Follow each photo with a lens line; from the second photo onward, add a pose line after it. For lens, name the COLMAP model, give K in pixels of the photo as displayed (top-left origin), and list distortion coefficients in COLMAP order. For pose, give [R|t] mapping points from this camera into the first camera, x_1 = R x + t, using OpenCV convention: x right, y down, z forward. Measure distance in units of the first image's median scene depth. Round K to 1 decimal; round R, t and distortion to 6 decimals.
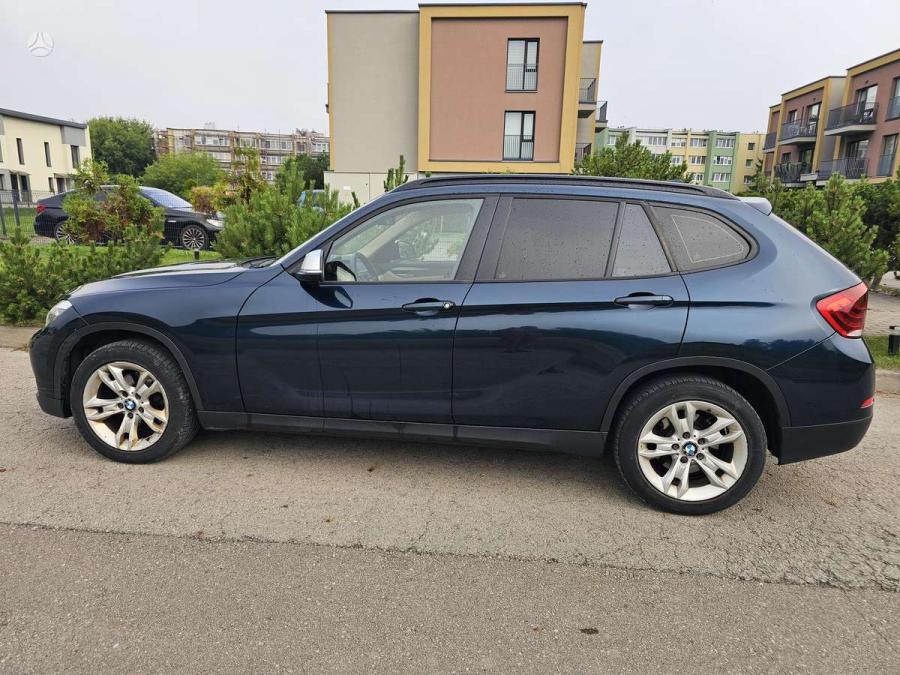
lens RADIAL K [[612.9, 0, 455.3], [0, 612.9, 336.0], [0, 0, 1]] dist [0.046944, -0.034251]
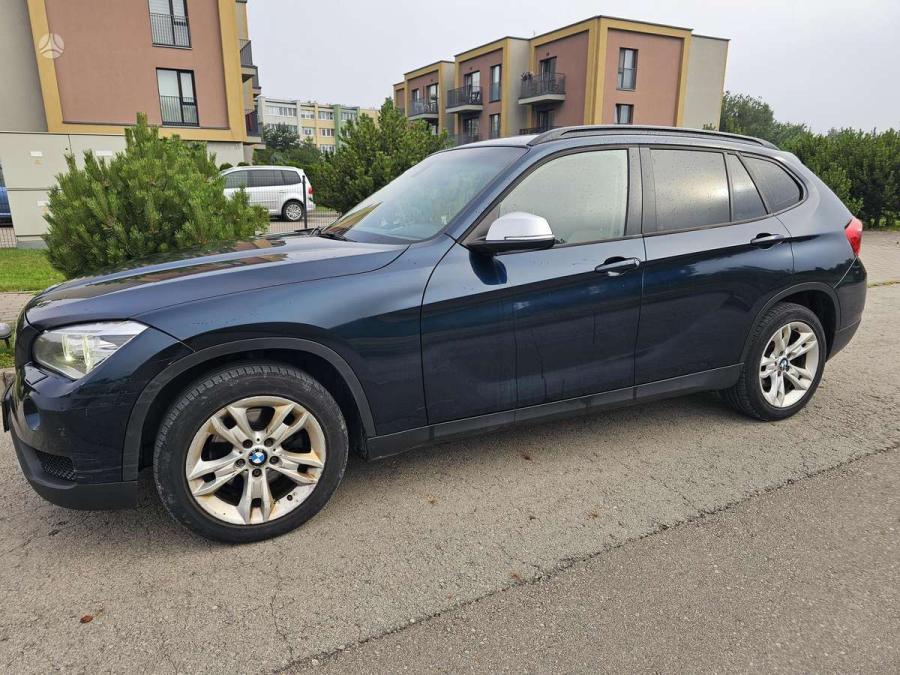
lens RADIAL K [[599.5, 0, 456.4], [0, 599.5, 340.9], [0, 0, 1]] dist [0.045055, -0.031968]
pose [[0.834088, -0.164878, 0.526415, -0.680198], [0.135122, 0.986282, 0.094816, -0.050533], [-0.534827, -0.007955, 0.844924, 0.321137]]
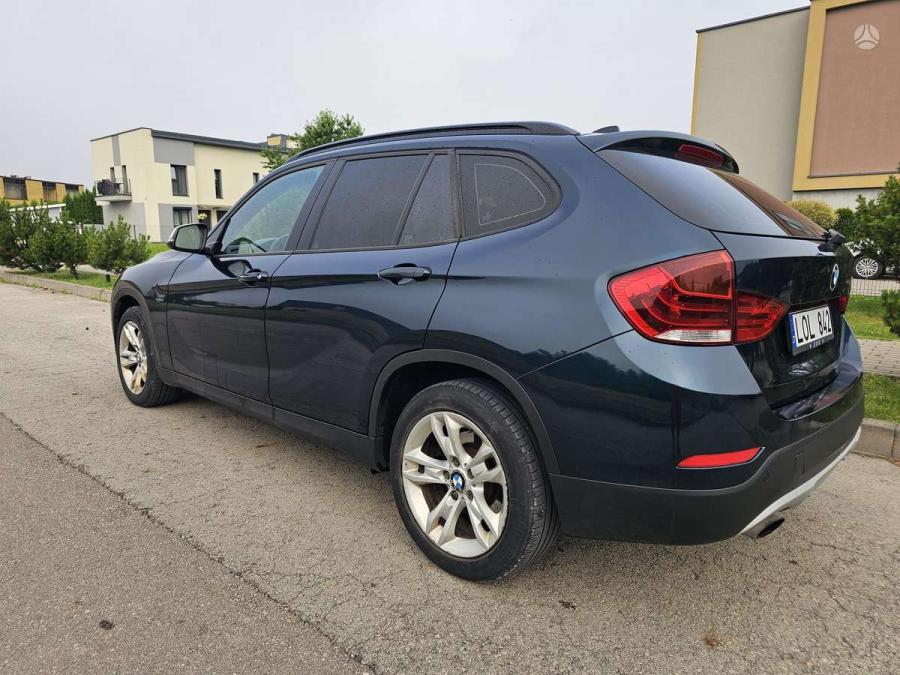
lens RADIAL K [[617.1, 0, 443.9], [0, 617.1, 336.6], [0, 0, 1]] dist [0.051931, -0.039699]
pose [[0.799623, 0.076622, -0.595594, 0.713177], [-0.111561, 0.993515, -0.021964, 0.029594], [0.590049, 0.084008, 0.802985, 0.358758]]
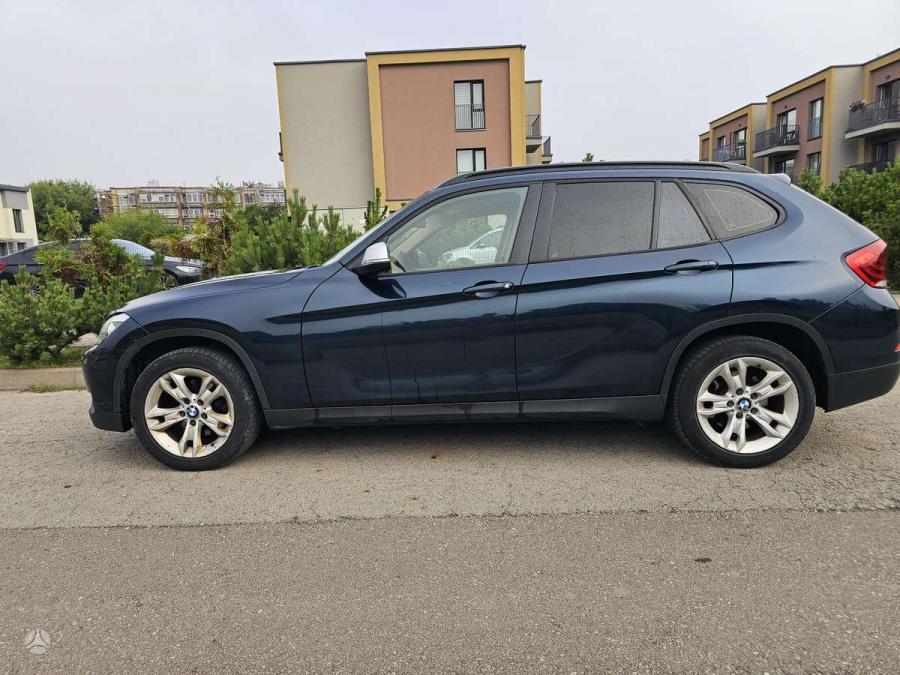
lens RADIAL K [[611.4, 0, 450.3], [0, 611.4, 335.9], [0, 0, 1]] dist [0.054573, -0.043020]
pose [[0.995127, -0.073302, 0.065953, -0.167314], [0.077462, 0.995009, -0.062905, 0.085293], [-0.061013, 0.067707, 0.995838, -0.032293]]
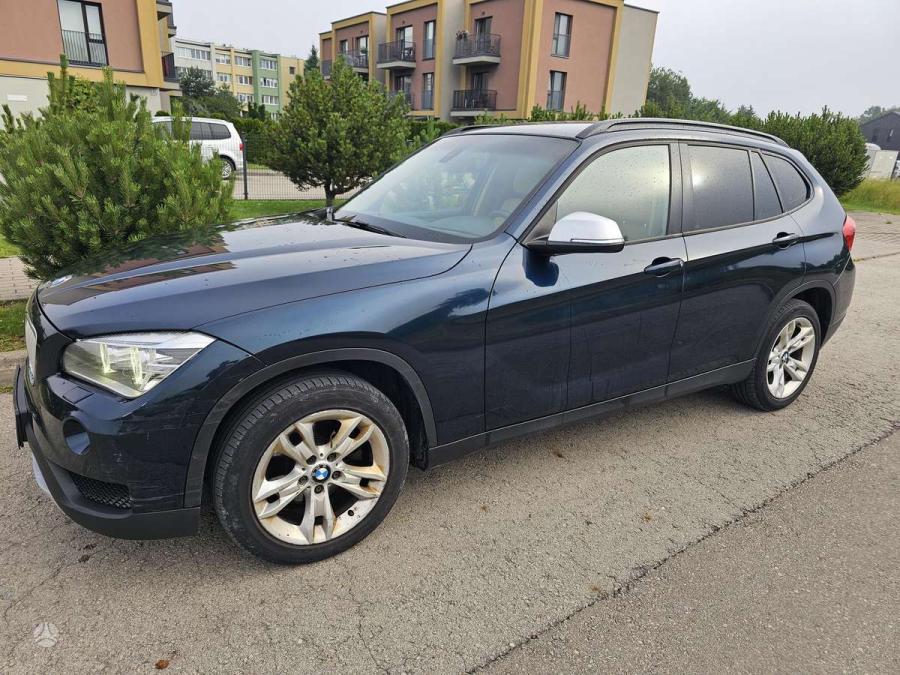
lens RADIAL K [[599.5, 0, 456.4], [0, 599.5, 340.9], [0, 0, 1]] dist [0.045055, -0.031968]
pose [[0.762717, -0.193024, 0.617256, -0.786298], [0.109867, 0.979221, 0.170457, -0.115905], [-0.637332, -0.062195, 0.768075, 0.444416]]
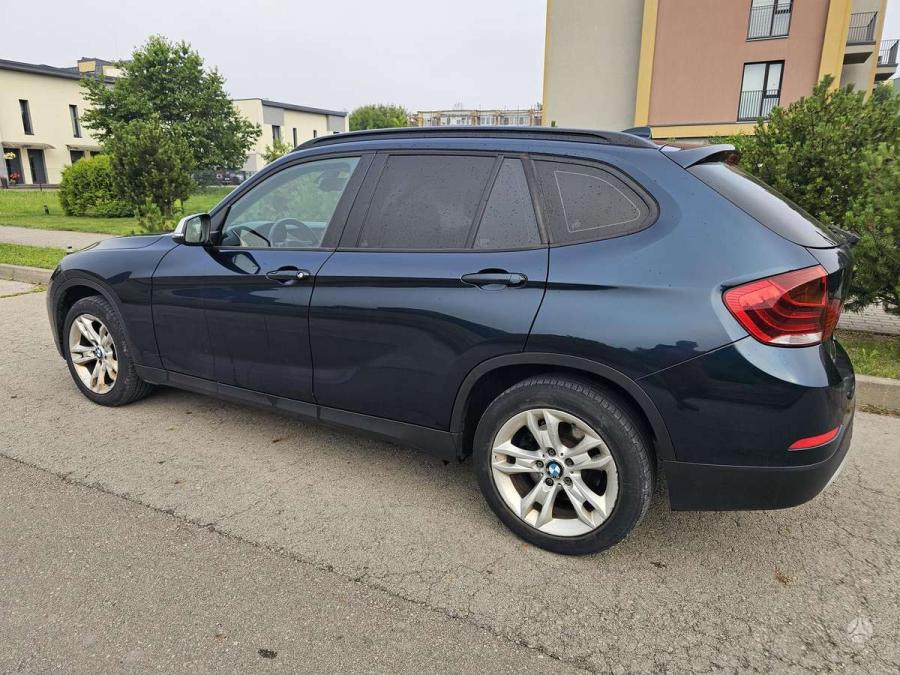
lens RADIAL K [[617.1, 0, 443.9], [0, 617.1, 336.6], [0, 0, 1]] dist [0.051931, -0.039699]
pose [[0.920422, 0.077985, -0.383069, 0.490585], [-0.063598, 0.996717, 0.050100, -0.015705], [0.385719, -0.021751, 0.922360, 0.197748]]
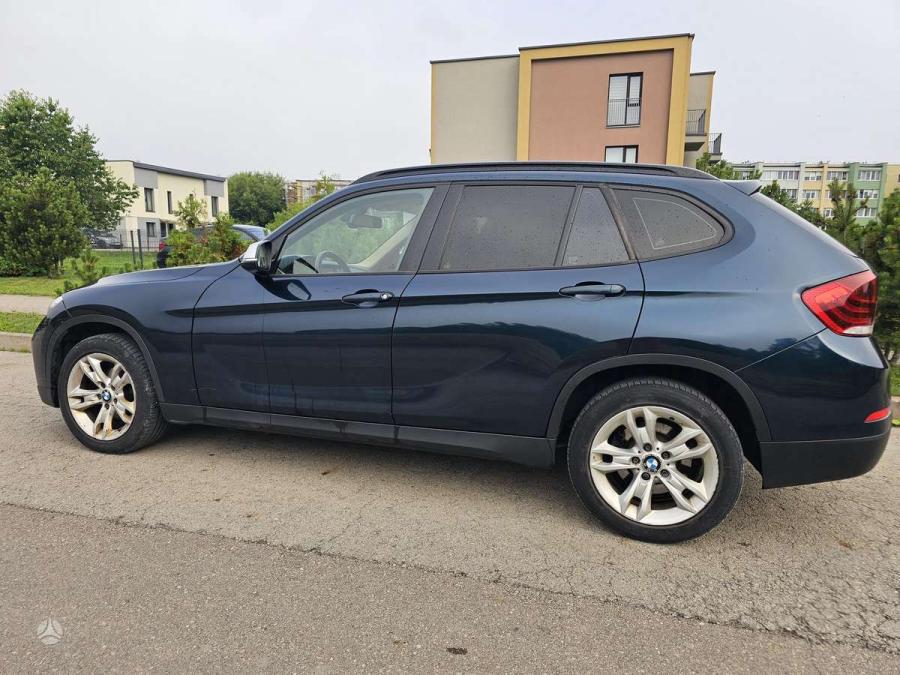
lens RADIAL K [[615.0, 0, 450.0], [0, 615.0, 337.0], [0, 0, 1]] dist [0.044186, -0.028635]
pose [[0.981759, 0.016342, -0.189426, 0.239818], [-0.029039, 0.997498, -0.064448, 0.064096], [0.187899, 0.068773, 0.979778, 0.080207]]
